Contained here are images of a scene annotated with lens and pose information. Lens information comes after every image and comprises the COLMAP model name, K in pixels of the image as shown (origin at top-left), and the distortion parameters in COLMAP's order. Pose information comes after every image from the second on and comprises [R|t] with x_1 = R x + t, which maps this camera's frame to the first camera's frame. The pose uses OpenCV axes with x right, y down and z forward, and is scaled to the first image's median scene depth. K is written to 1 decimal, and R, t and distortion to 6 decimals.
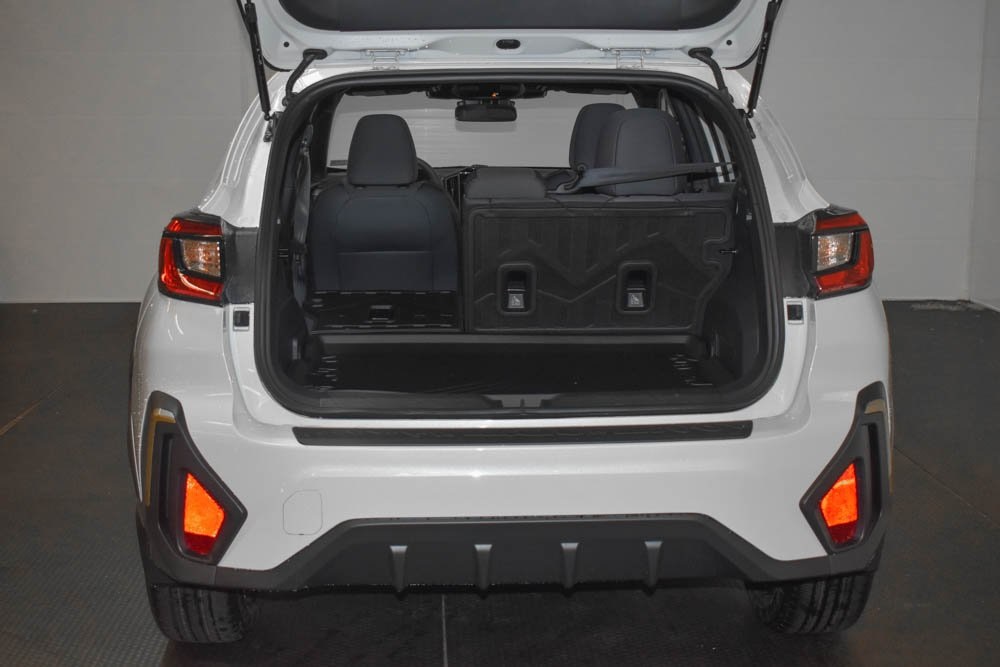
lens RADIAL K [[1276.6, 0, 500.0], [0, 1276.6, 333.5], [0, 0, 1]] dist [-0.016640, -0.022809]
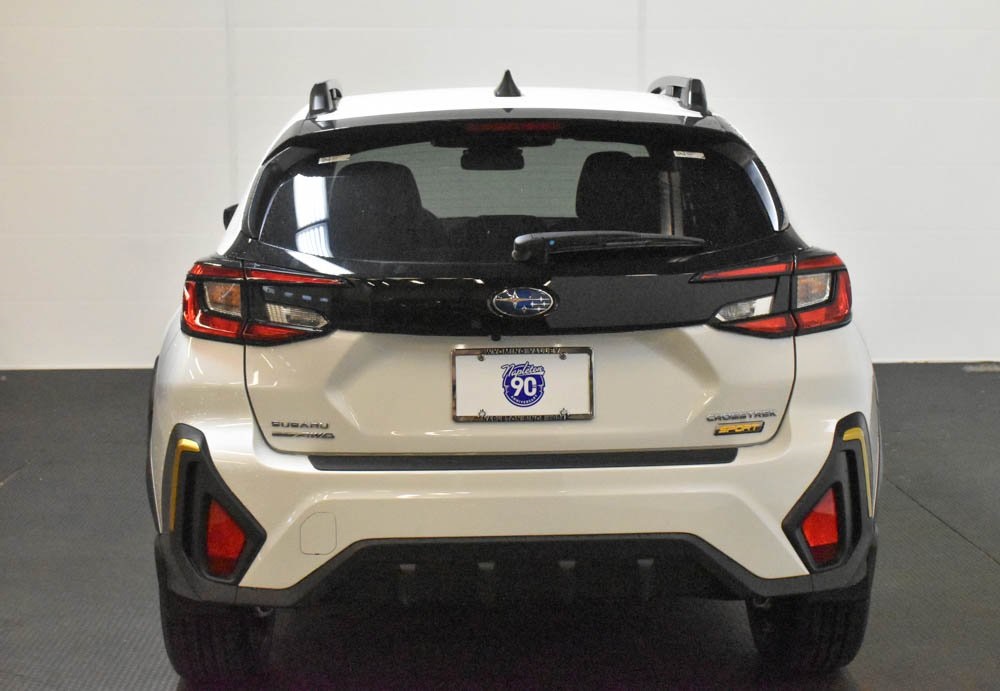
lens RADIAL K [[1523.0, 0, 516.6], [0, 1523.0, 346.1], [0, 0, 1]] dist [0.009425, -0.080619]
pose [[0.999987, -0.005134, -0.000749, 0.012392], [0.005091, 0.998807, -0.048567, 0.039771], [0.000998, 0.048563, 0.998820, -0.252962]]
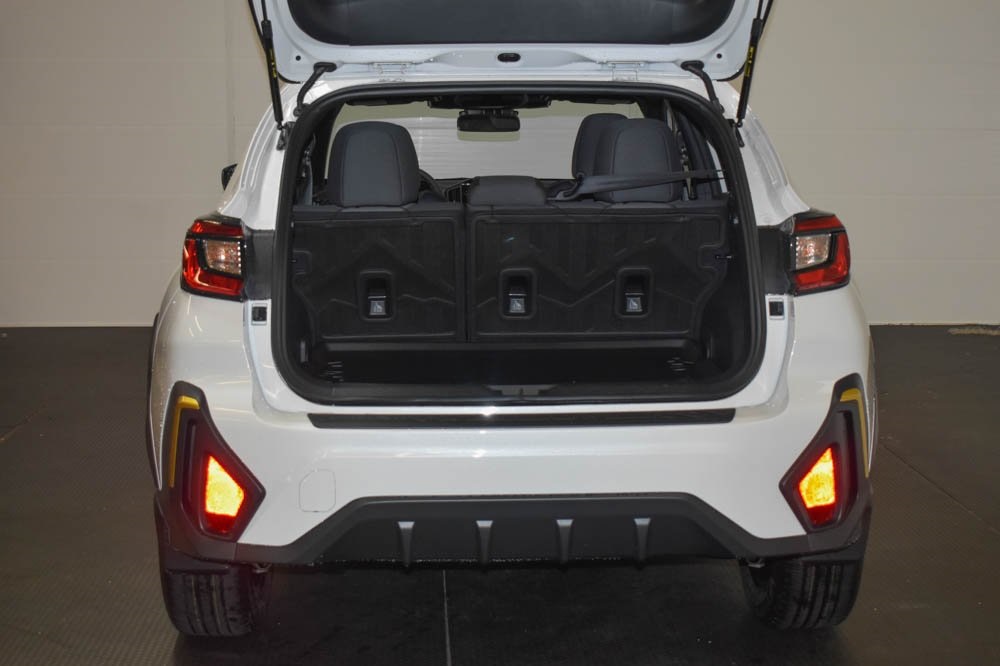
lens RADIAL K [[1485.8, 0, 500.0], [0, 1485.8, 333.0], [0, 0, 1]] dist [-0.016615, 0.023384]
pose [[0.999990, 0.000322, -0.004543, 0.004876], [-0.000462, 0.999525, -0.030827, 0.039242], [0.004531, 0.030829, 0.999514, -0.225445]]
